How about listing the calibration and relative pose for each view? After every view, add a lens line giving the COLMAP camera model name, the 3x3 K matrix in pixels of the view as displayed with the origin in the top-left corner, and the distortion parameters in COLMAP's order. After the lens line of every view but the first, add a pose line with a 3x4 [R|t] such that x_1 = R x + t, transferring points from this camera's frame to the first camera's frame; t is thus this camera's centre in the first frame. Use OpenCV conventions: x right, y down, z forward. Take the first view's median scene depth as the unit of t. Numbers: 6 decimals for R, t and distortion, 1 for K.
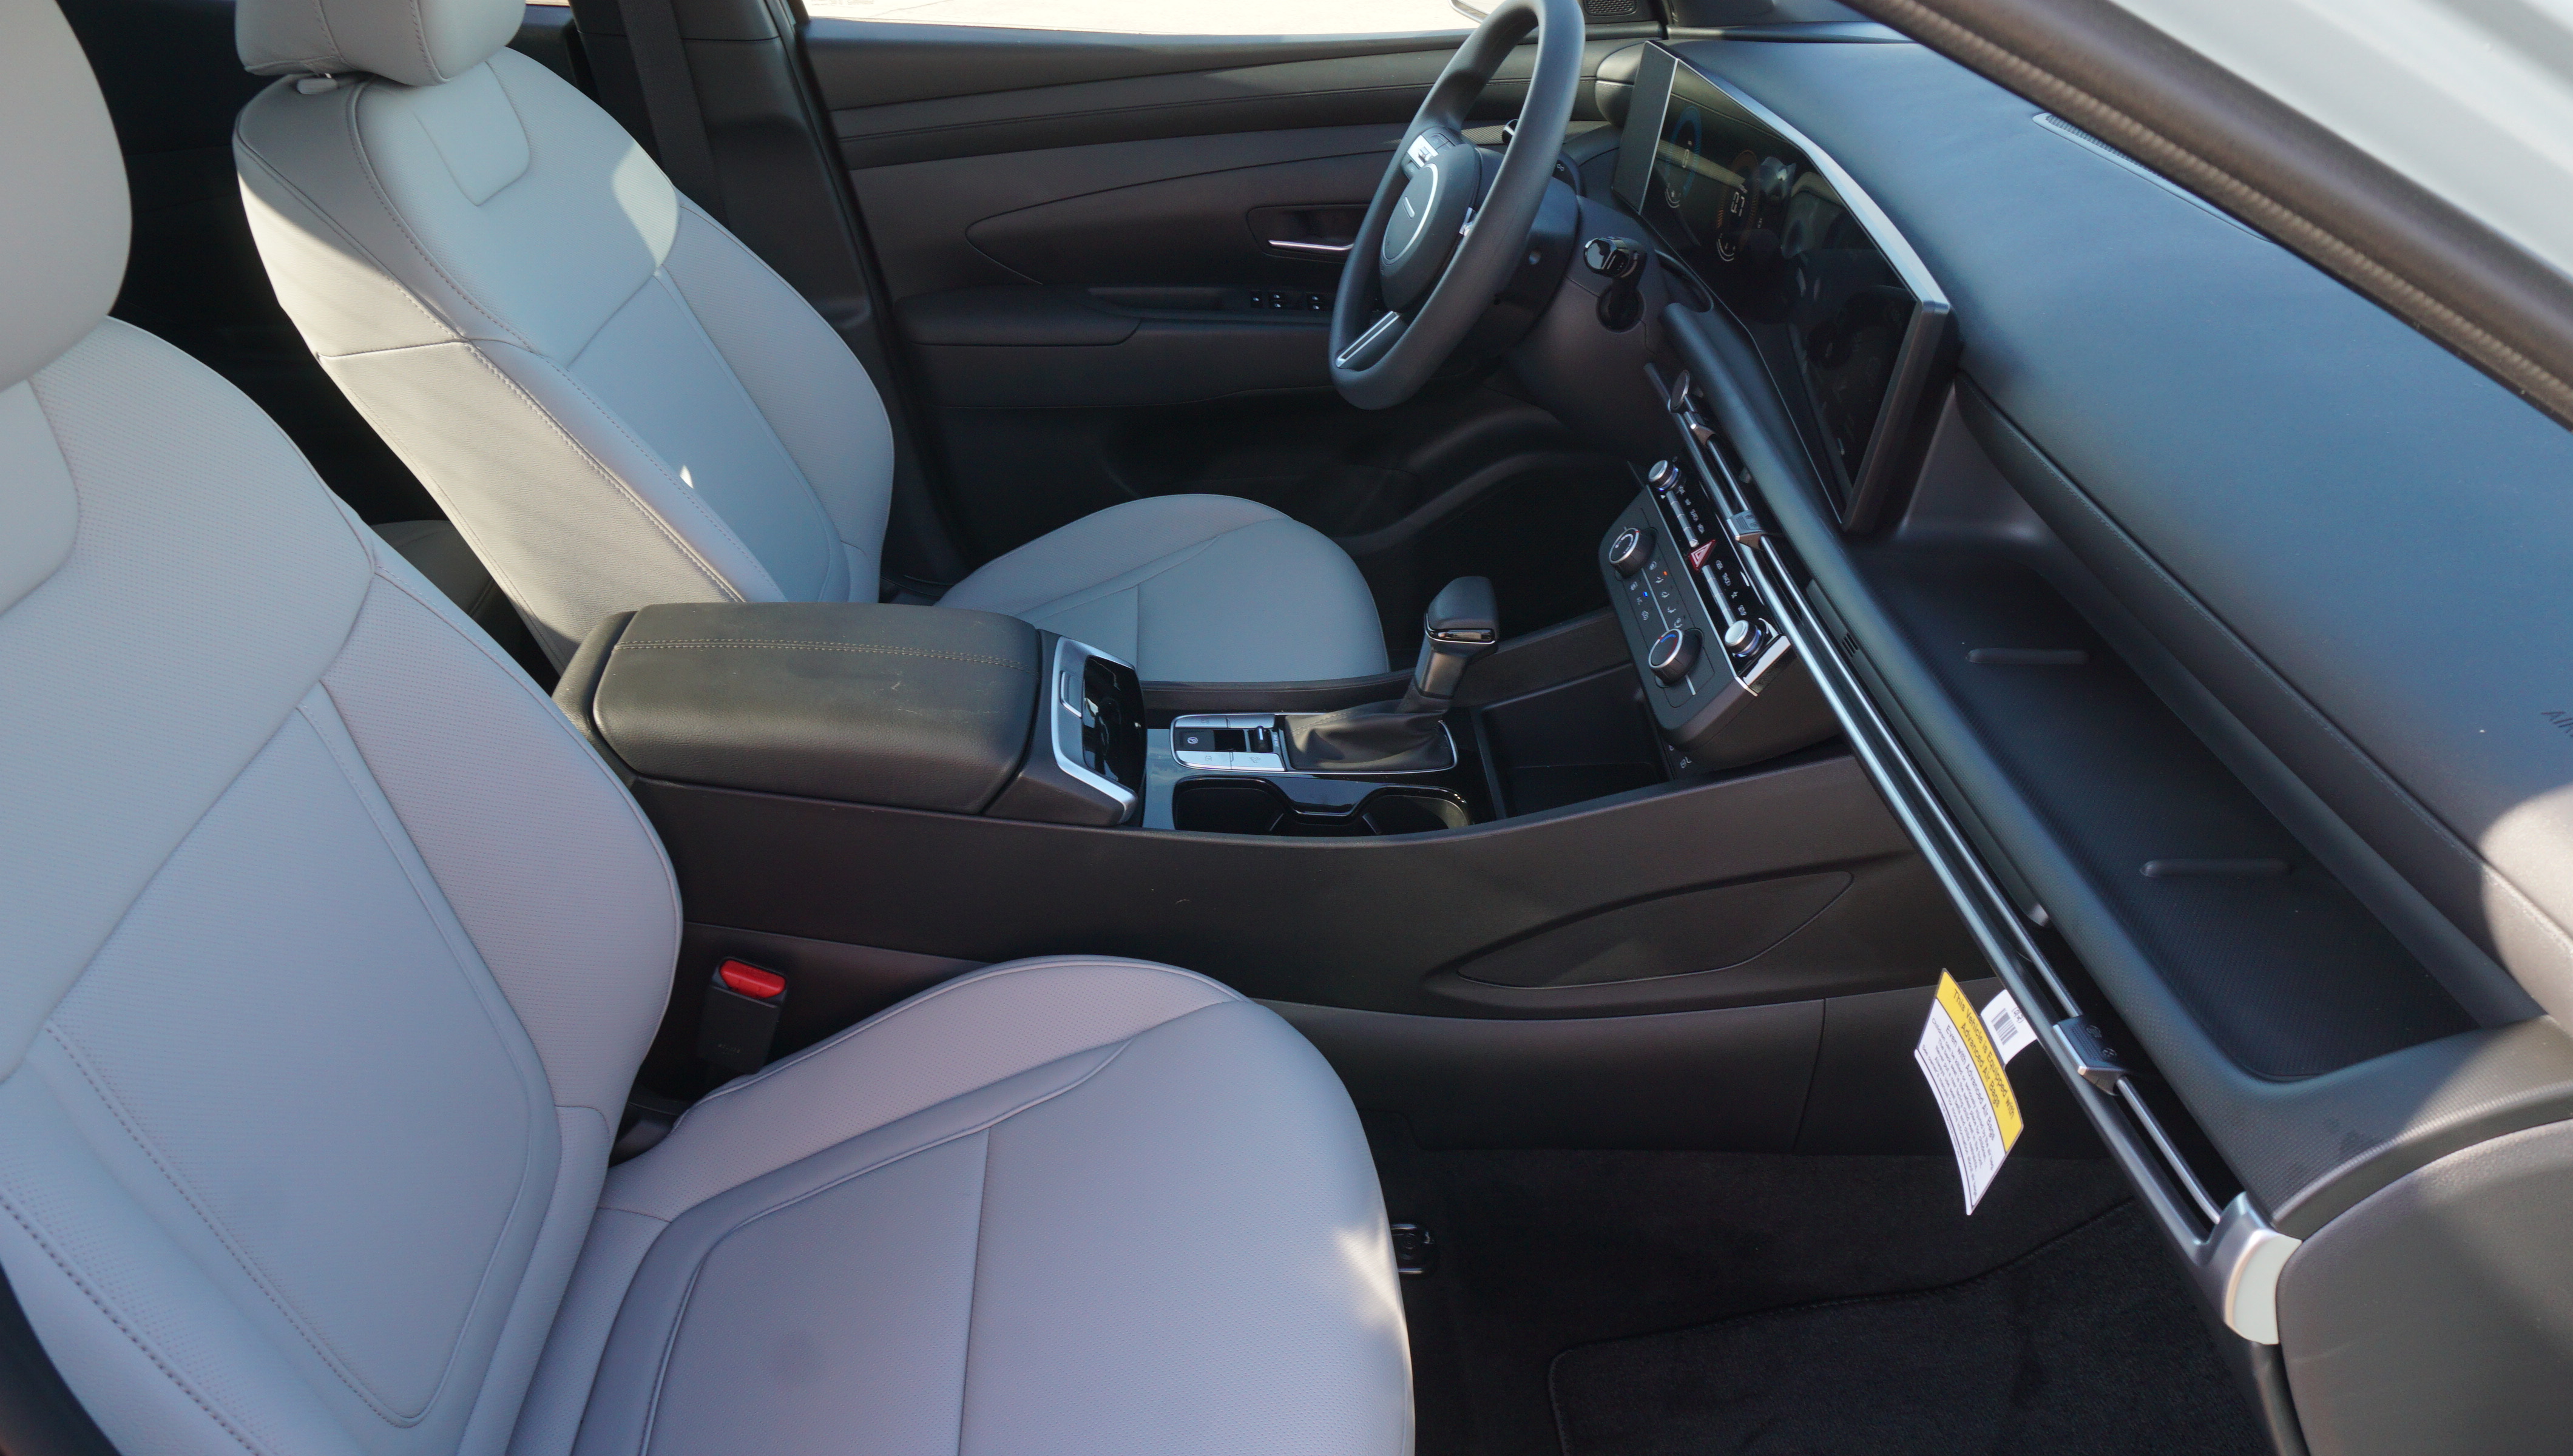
lens RADIAL K [[1746.8, 0, 1286.5], [0, 1746.8, 728.0], [0, 0, 1]] dist [-0.032722, 0.033108]
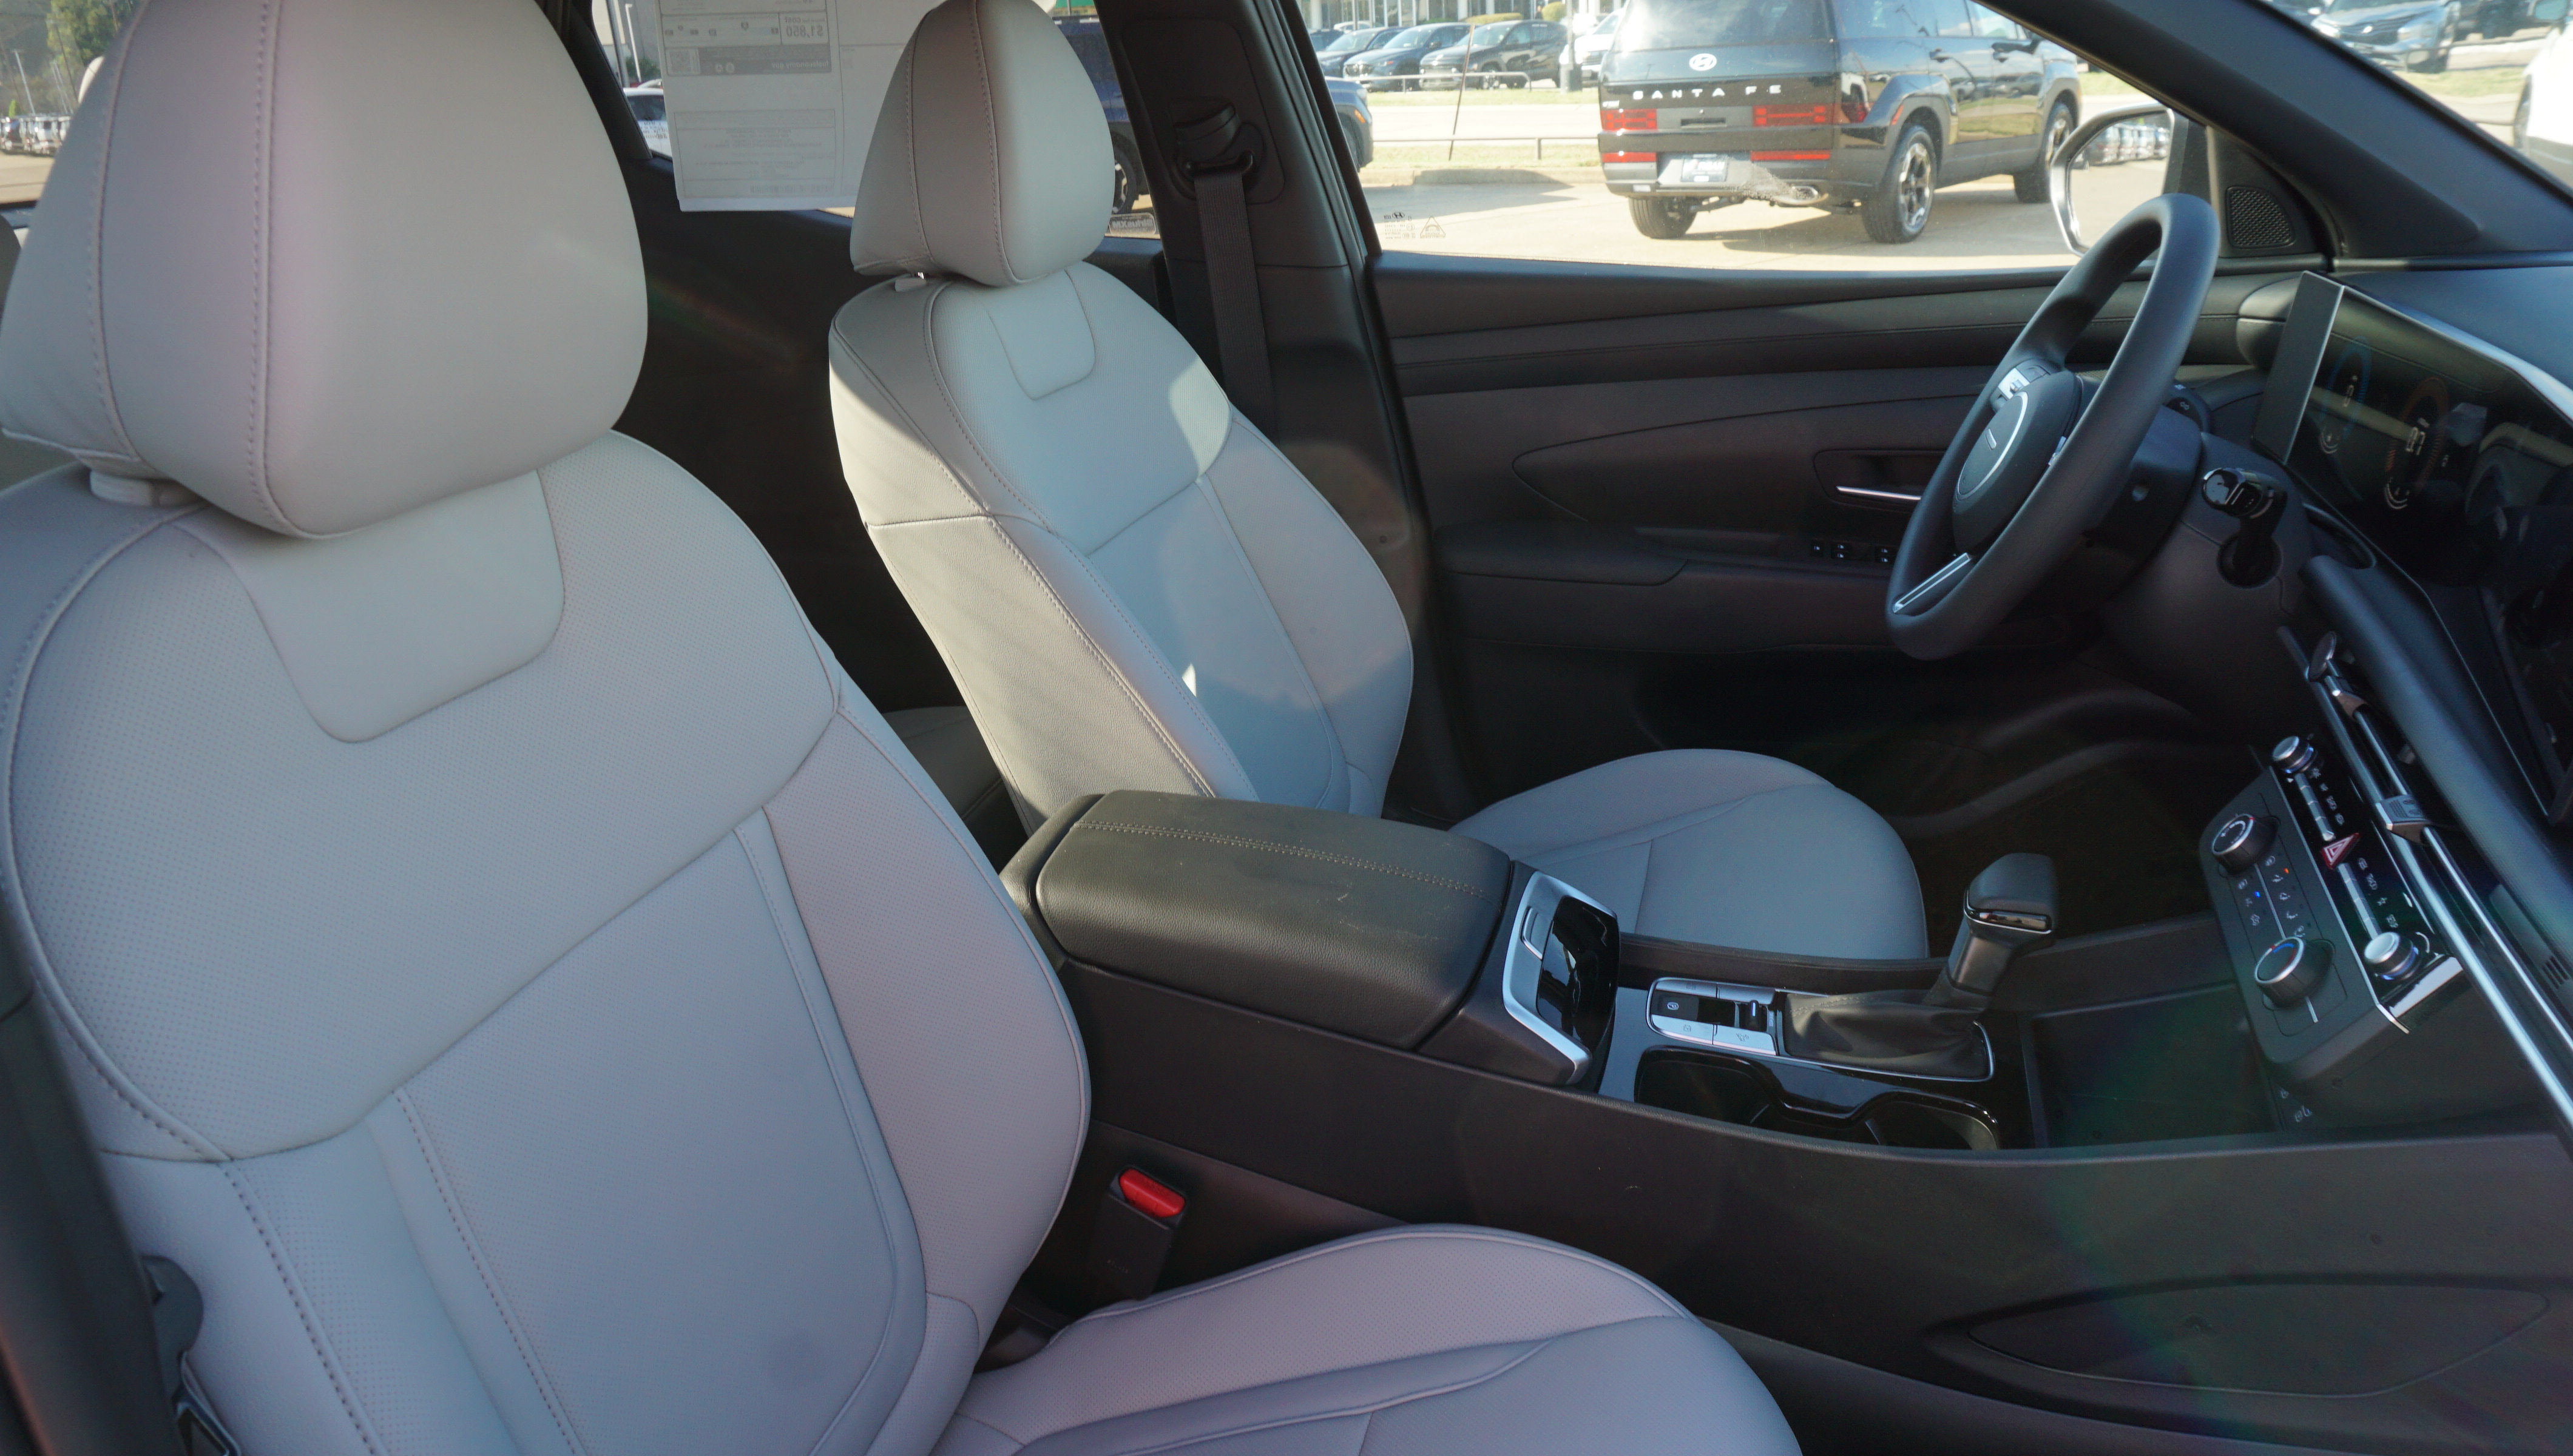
lens RADIAL K [[1735.1, 0, 1294.6], [0, 1735.1, 738.0], [0, 0, 1]] dist [-0.044465, 0.038732]
pose [[0.942313, 0.085760, -0.323561, 0.036758], [-0.136052, 0.981304, -0.136133, 0.019215], [0.305837, 0.172301, 0.936363, 0.110328]]
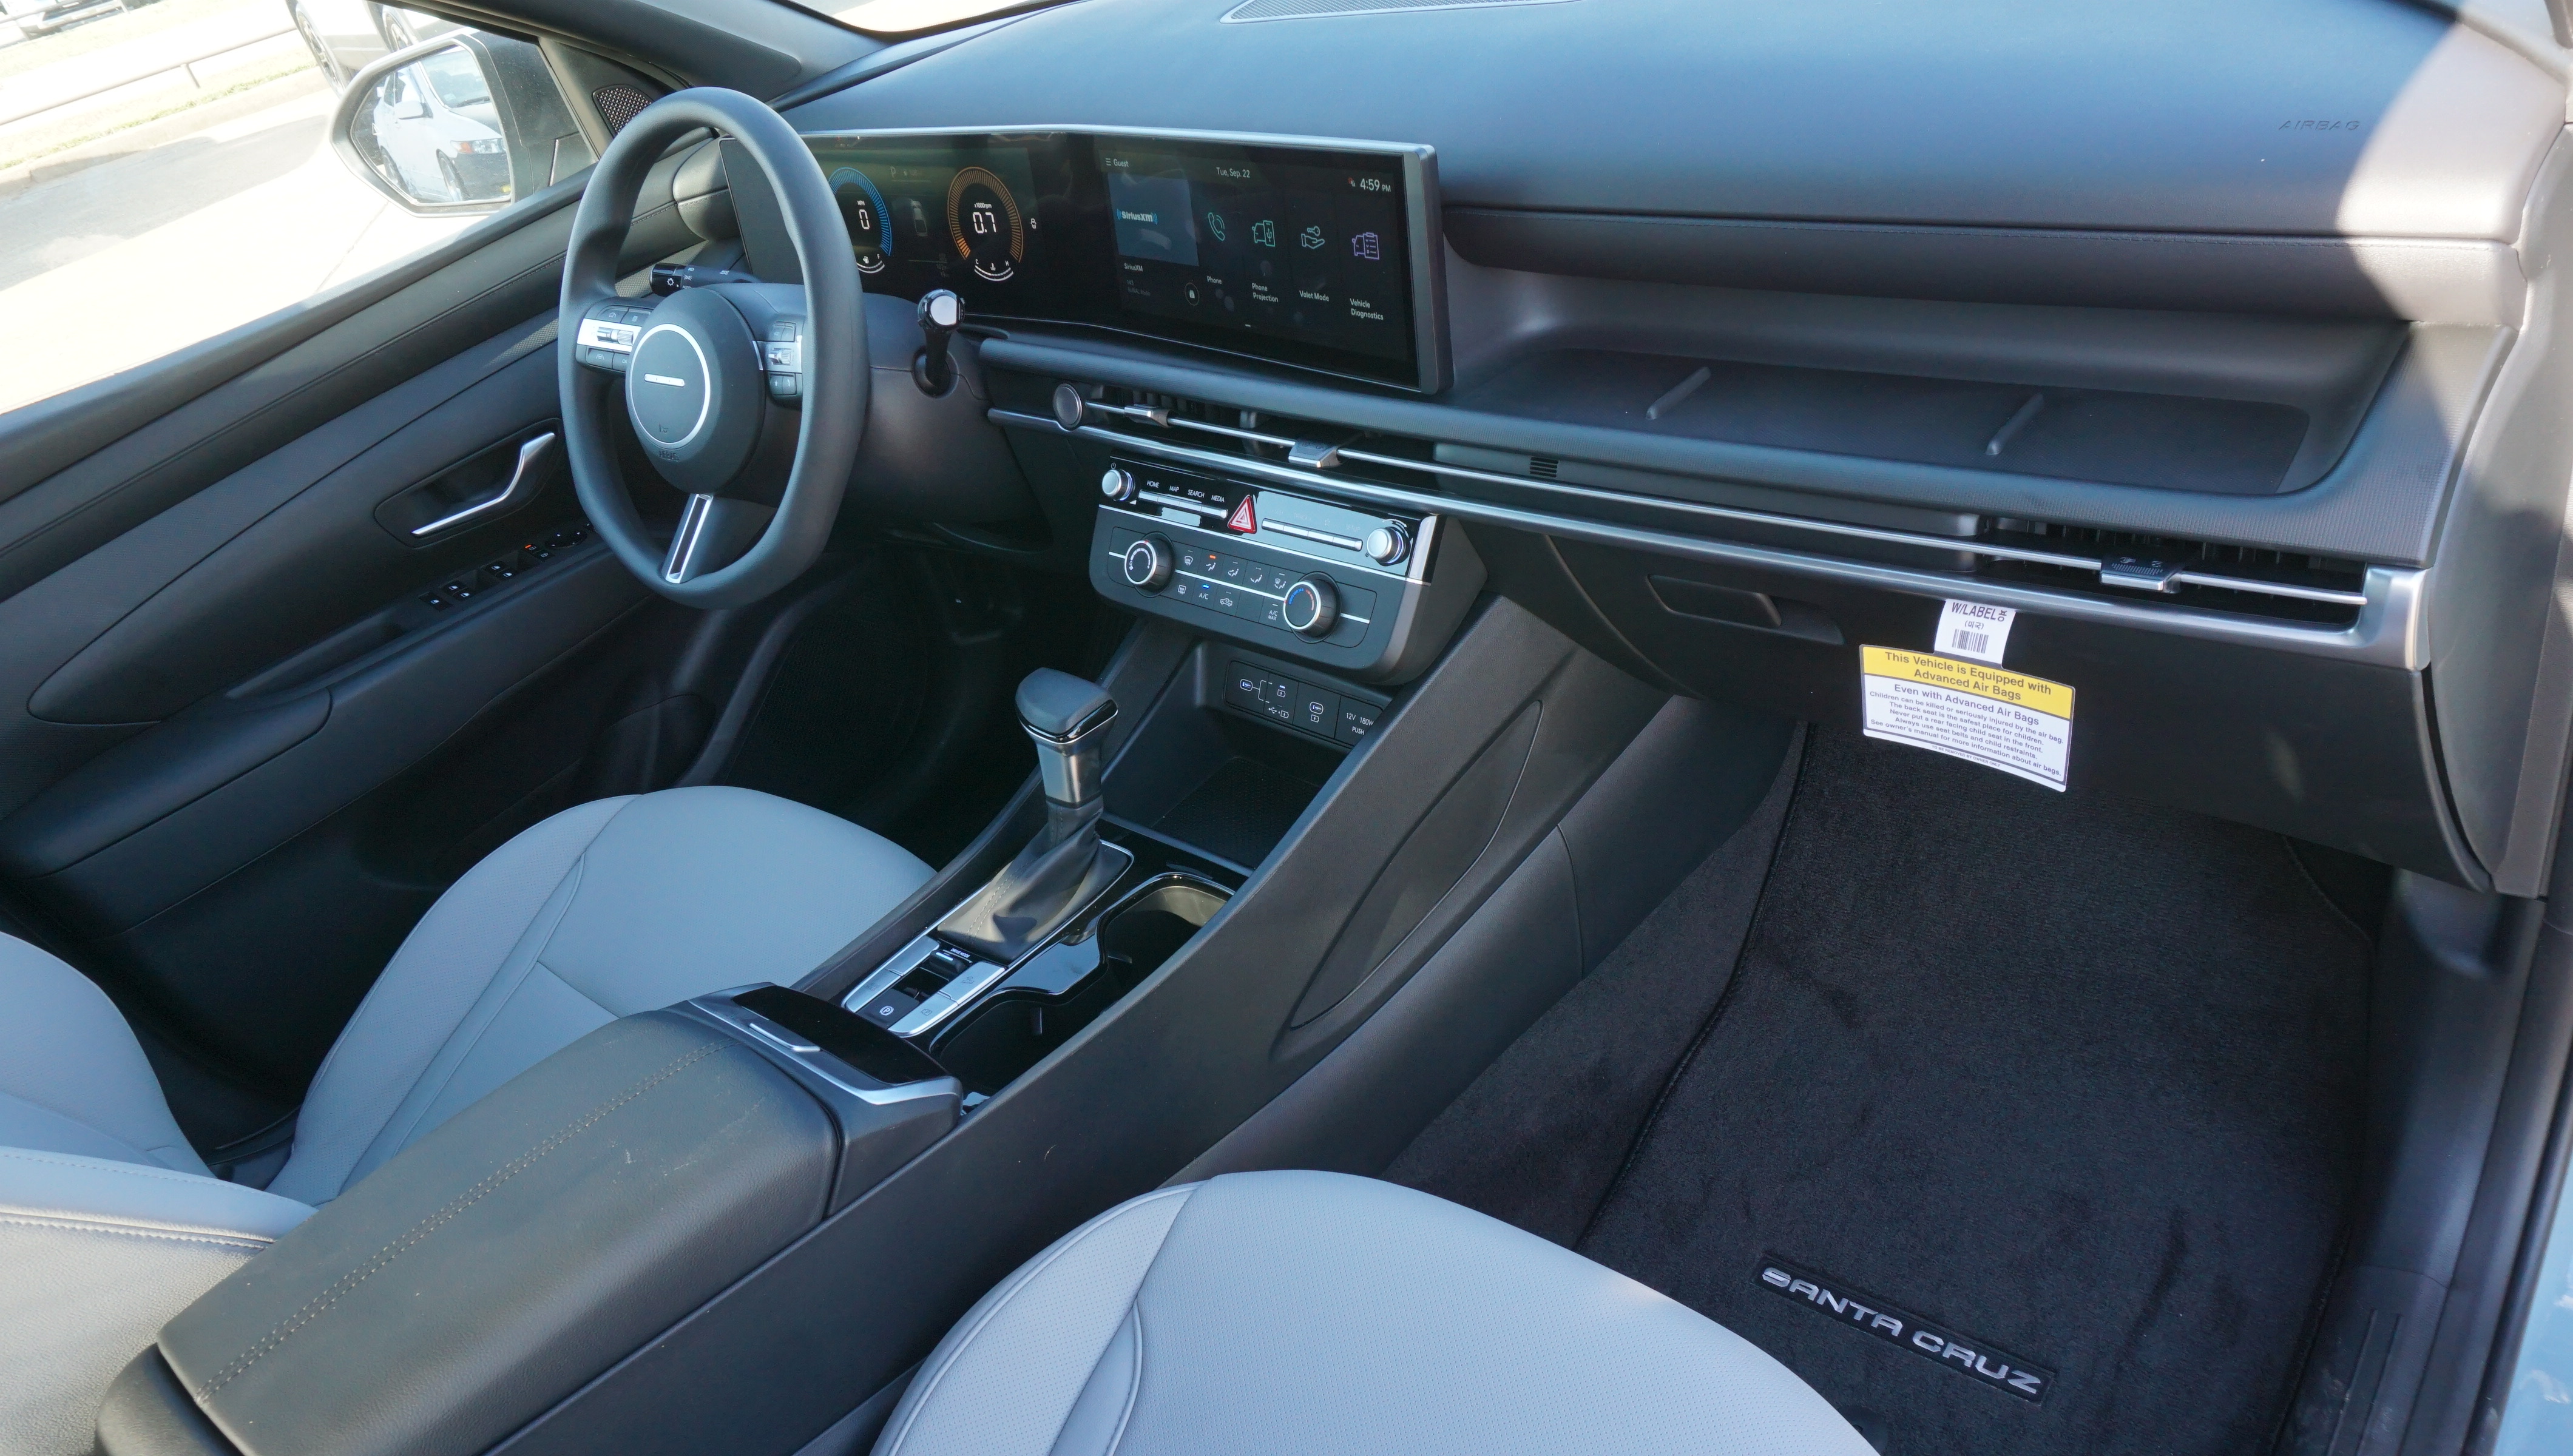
lens RADIAL K [[1735.1, 0, 1294.6], [0, 1735.1, 738.0], [0, 0, 1]] dist [-0.044465, 0.038732]
pose [[0.662084, -0.521425, 0.538294, -0.301716], [0.555597, 0.823548, 0.114375, -0.086363], [-0.502949, 0.223349, 0.834960, 0.195738]]
